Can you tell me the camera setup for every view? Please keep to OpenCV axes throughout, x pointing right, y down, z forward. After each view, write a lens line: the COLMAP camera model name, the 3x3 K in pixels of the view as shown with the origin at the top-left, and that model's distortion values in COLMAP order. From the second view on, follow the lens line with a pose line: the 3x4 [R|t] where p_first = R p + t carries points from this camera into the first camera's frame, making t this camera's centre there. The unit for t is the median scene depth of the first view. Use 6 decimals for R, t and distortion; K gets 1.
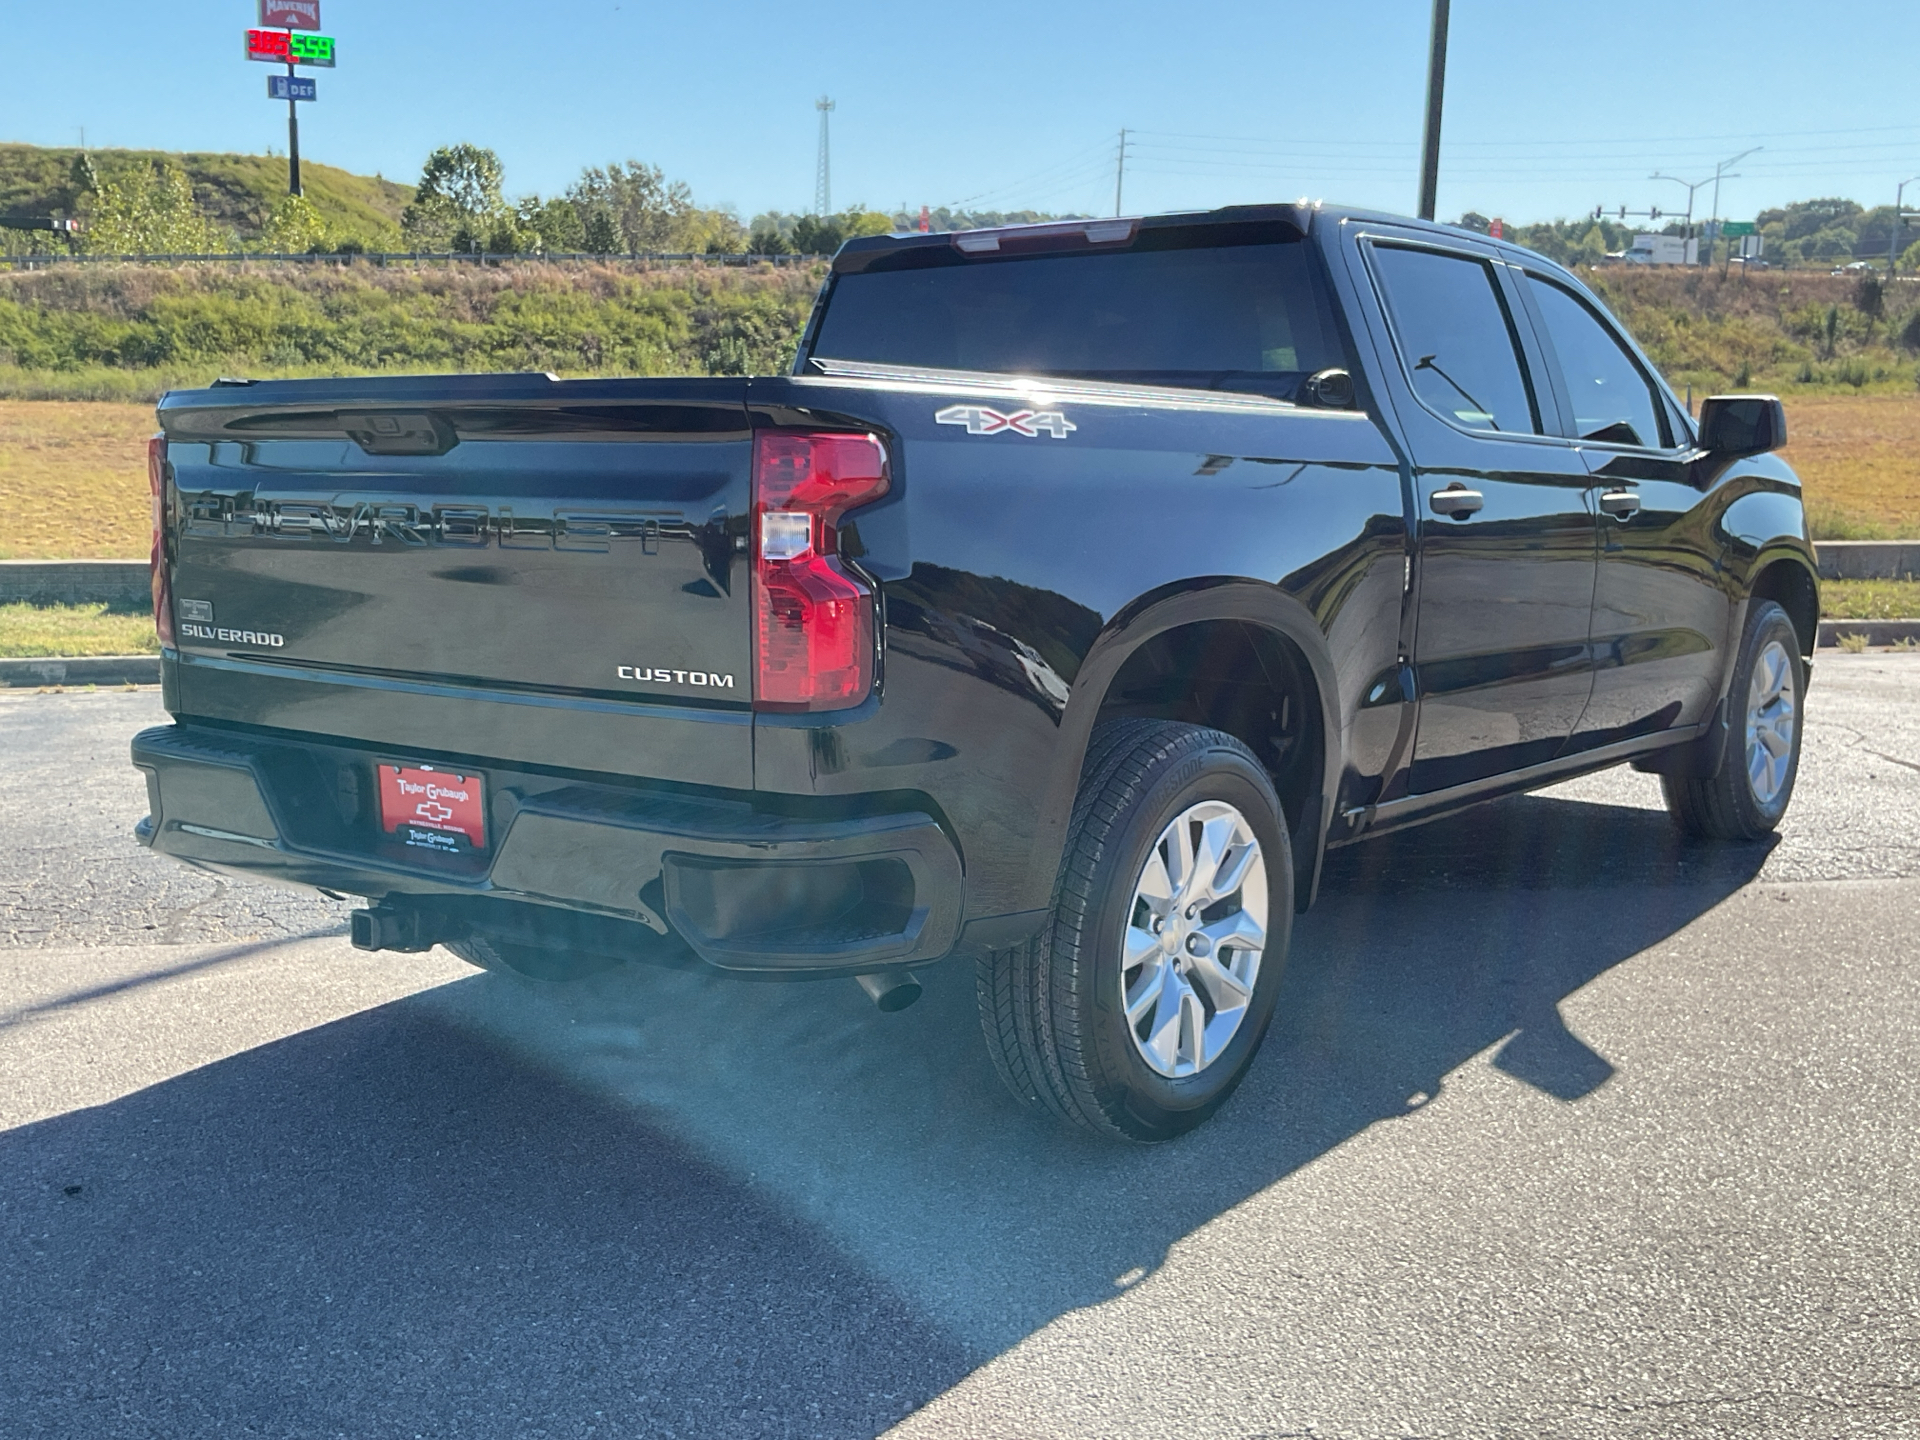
lens RADIAL K [[2148.4, 0, 1084.4], [0, 2148.4, 666.3], [0, 0, 1]] dist [0.013760, 0.000000]
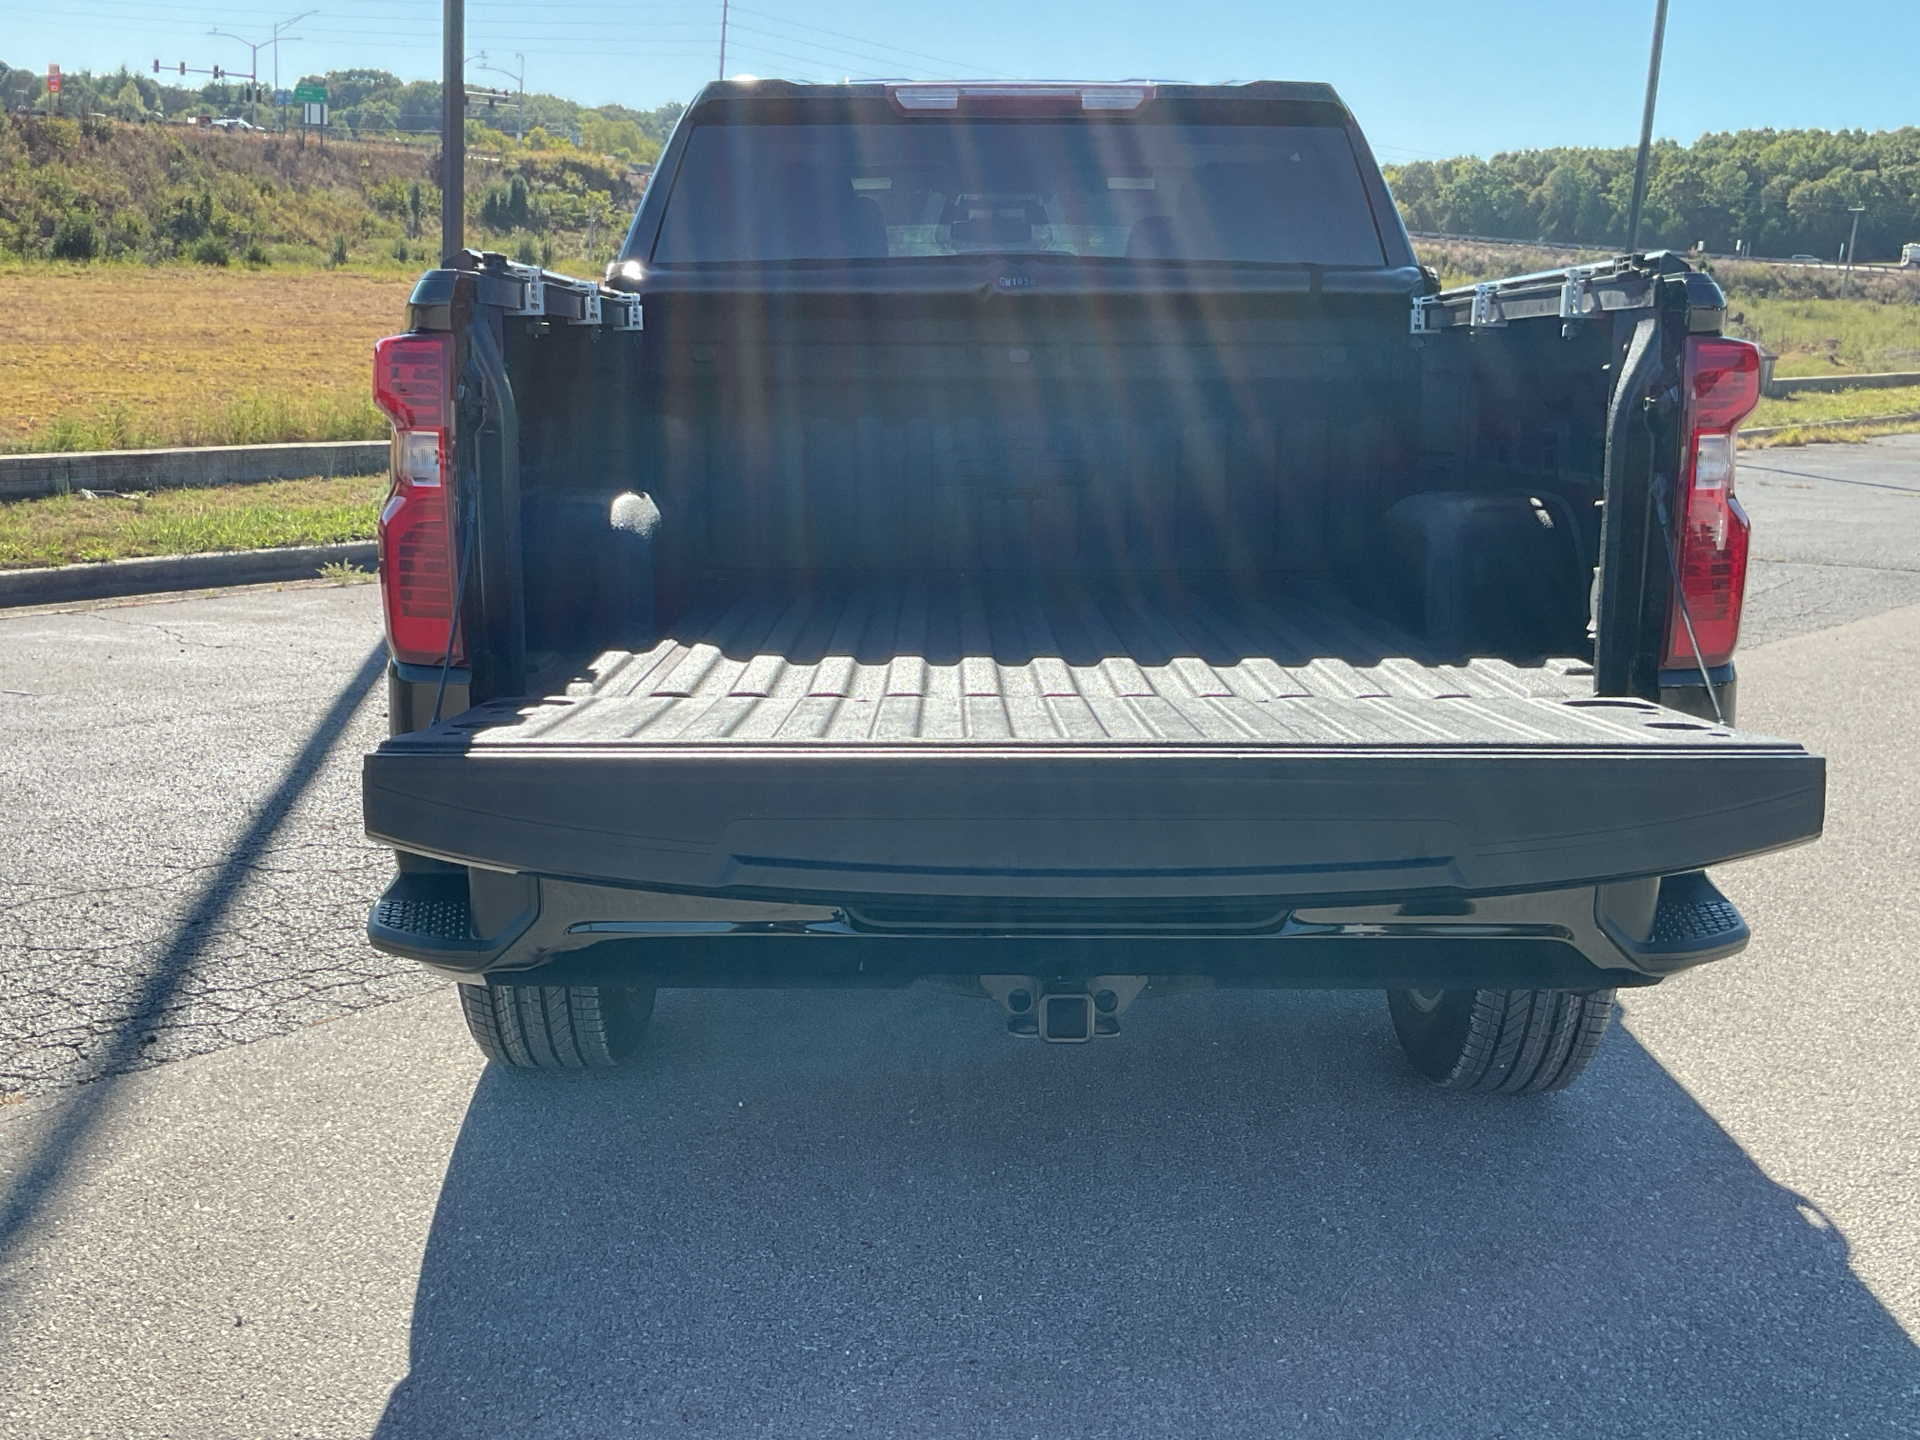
lens RADIAL K [[2148.4, 0, 965.1], [0, 2148.4, 718.6], [0, 0, 1]] dist [0.013760, 0.000000]
pose [[0.785027, -0.107560, 0.610052, -0.086821], [0.057781, 0.993231, 0.100765, -0.006063], [-0.616761, -0.043853, 0.785928, 0.048256]]
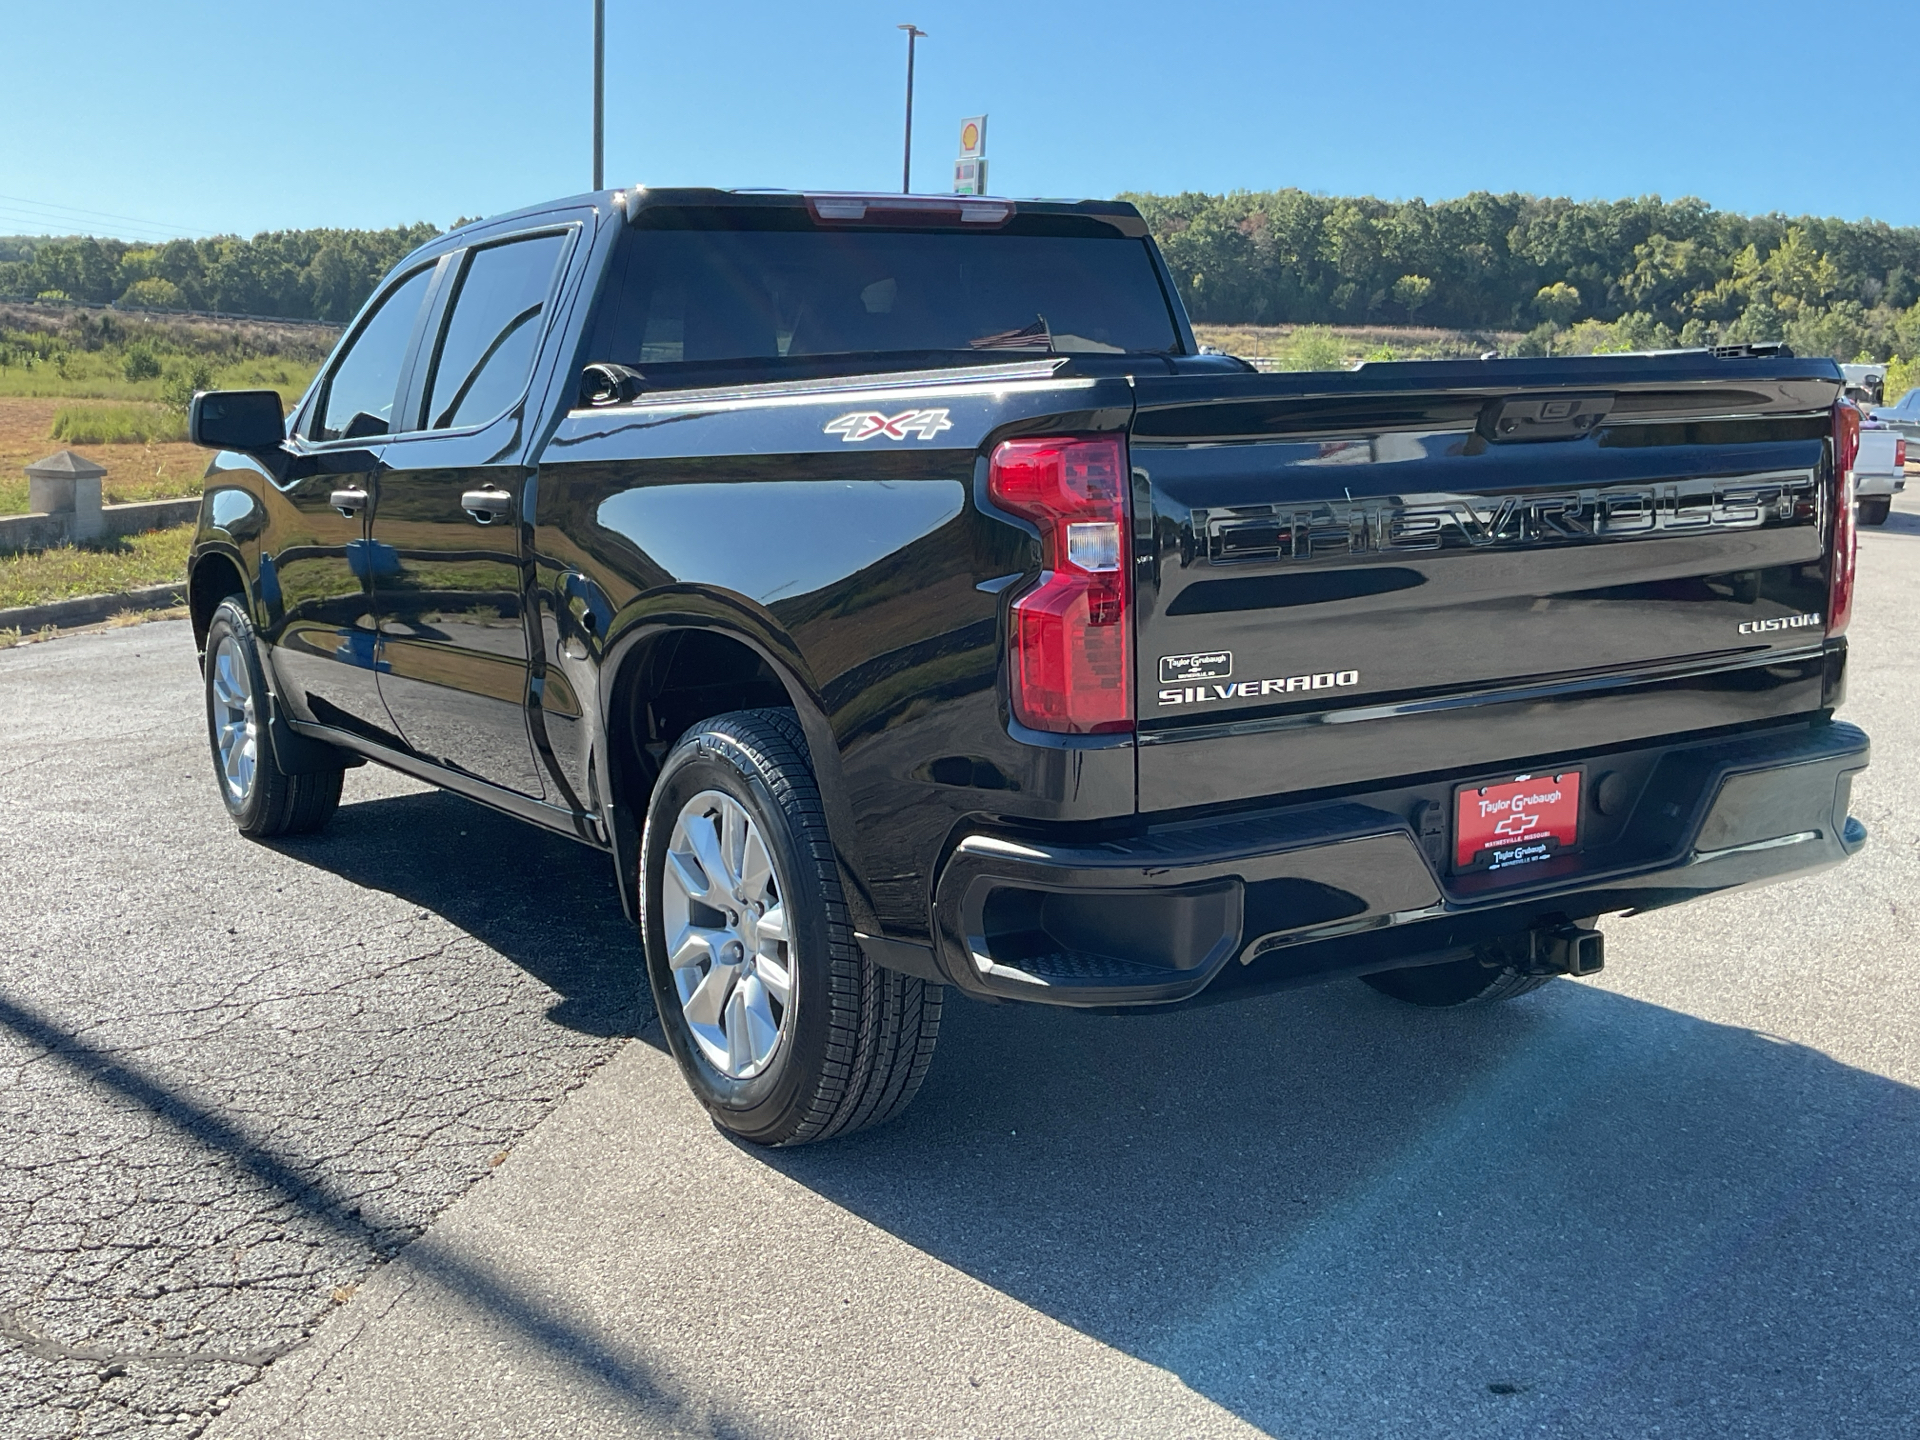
lens RADIAL K [[2148.4, 0, 972.2], [0, 2148.4, 669.4], [0, 0, 1]] dist [0.013760, 0.000000]
pose [[0.331185, -0.127764, 0.934876, -0.138509], [0.116758, 0.988725, 0.093761, -0.012721], [-0.936314, 0.078102, 0.342368, 0.099713]]
